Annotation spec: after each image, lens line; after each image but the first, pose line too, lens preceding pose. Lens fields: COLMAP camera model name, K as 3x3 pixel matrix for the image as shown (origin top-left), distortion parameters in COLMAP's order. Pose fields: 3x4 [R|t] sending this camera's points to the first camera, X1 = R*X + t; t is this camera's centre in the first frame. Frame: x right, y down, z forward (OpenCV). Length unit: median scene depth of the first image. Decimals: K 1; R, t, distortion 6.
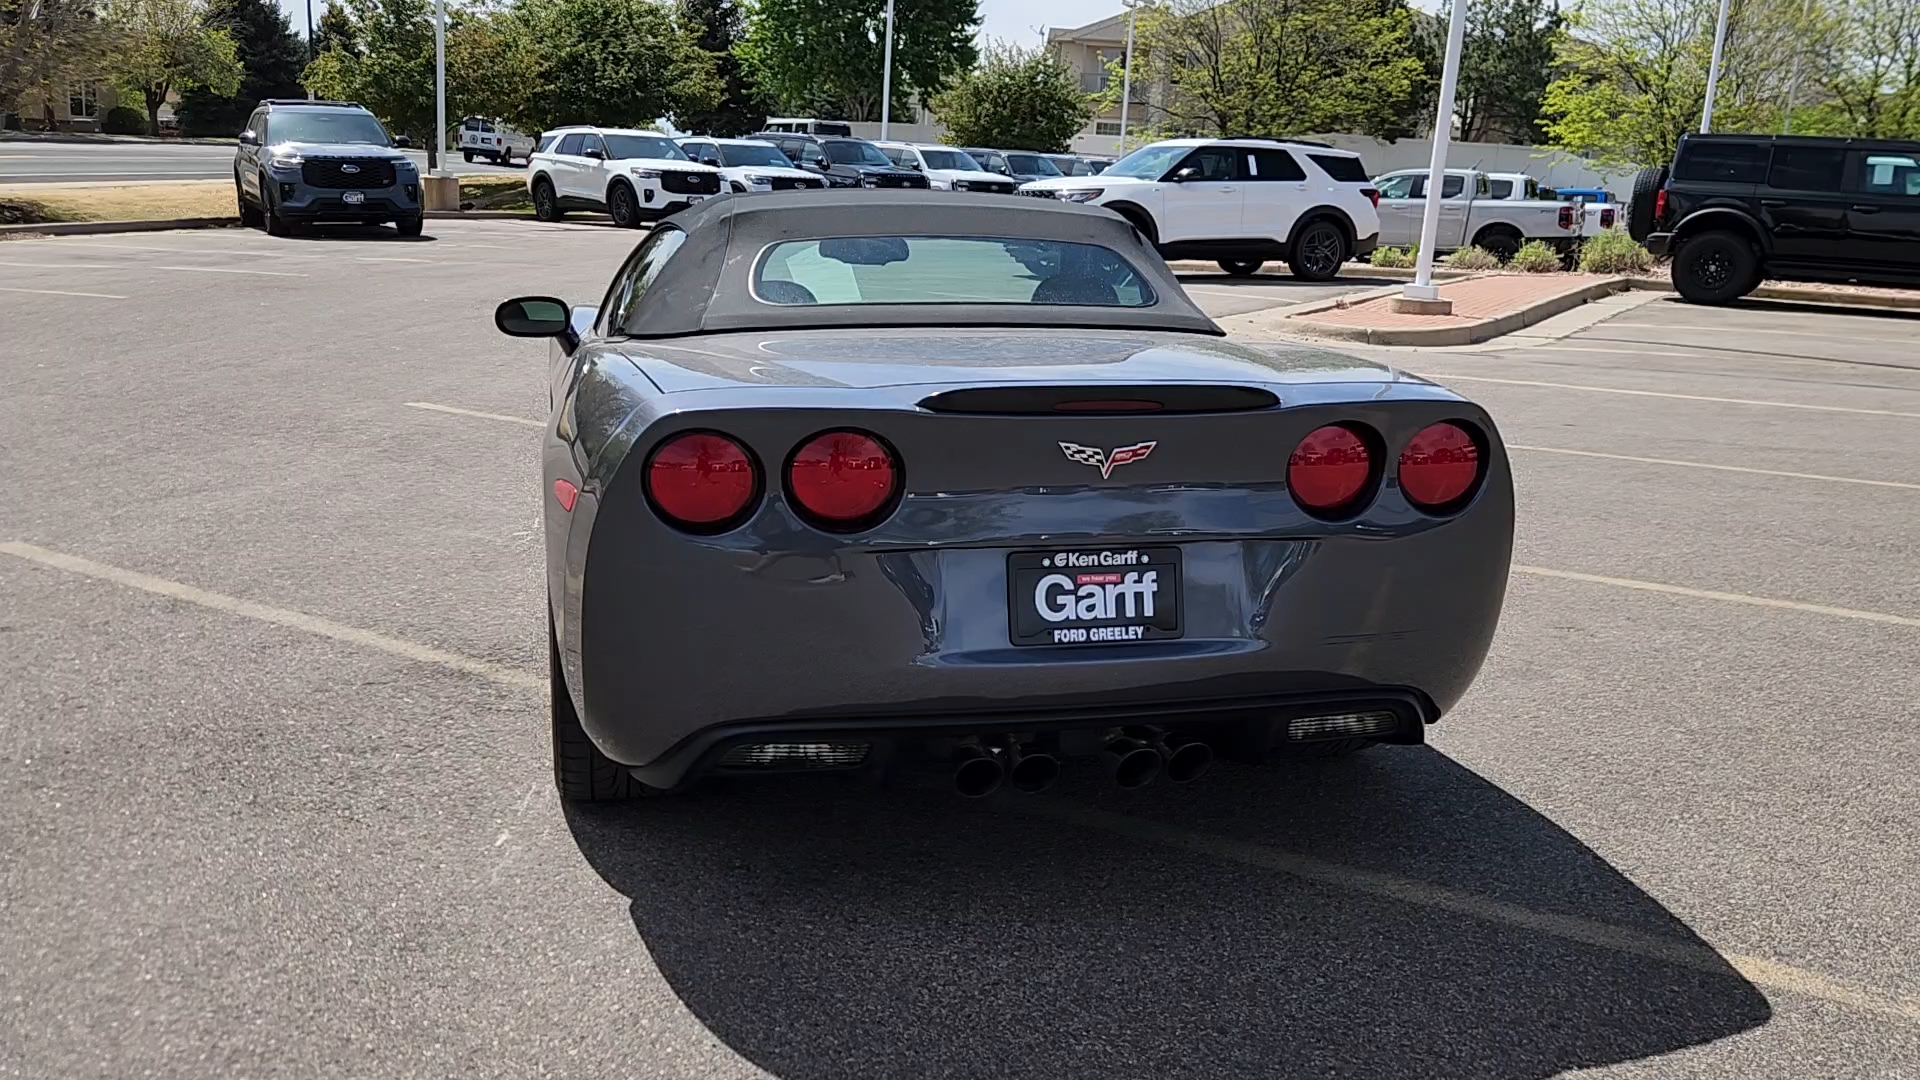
lens RADIAL K [[1627.4, 0, 942.5], [0, 1627.4, 545.2], [0, 0, 1]] dist [0.026212, -0.009349]
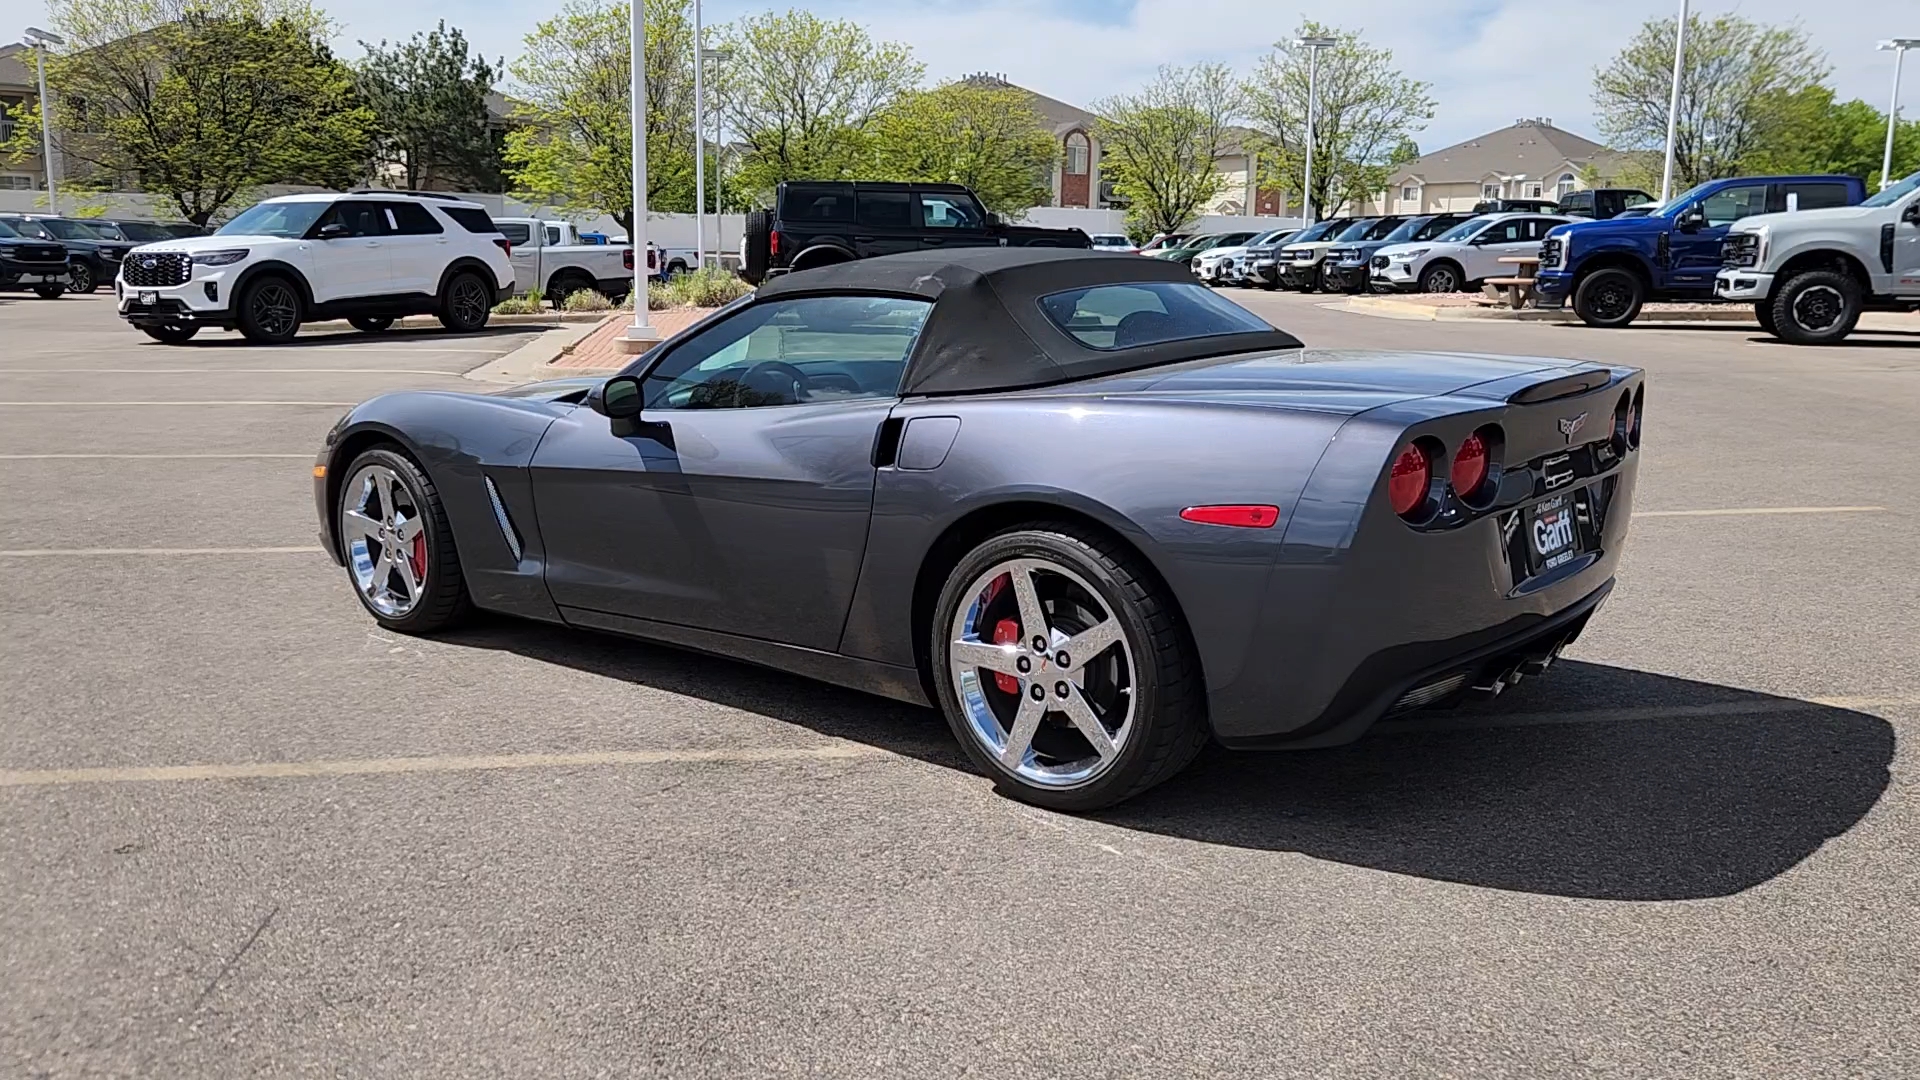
lens RADIAL K [[1679.7, 0, 864.3], [0, 1679.7, 534.0], [0, 0, 1]] dist [0.035255, -0.021646]
pose [[0.796629, -0.142439, 0.587447, -0.202088], [0.165844, 0.986050, 0.014189, -0.013989], [-0.581273, 0.086121, 0.809138, 0.032950]]
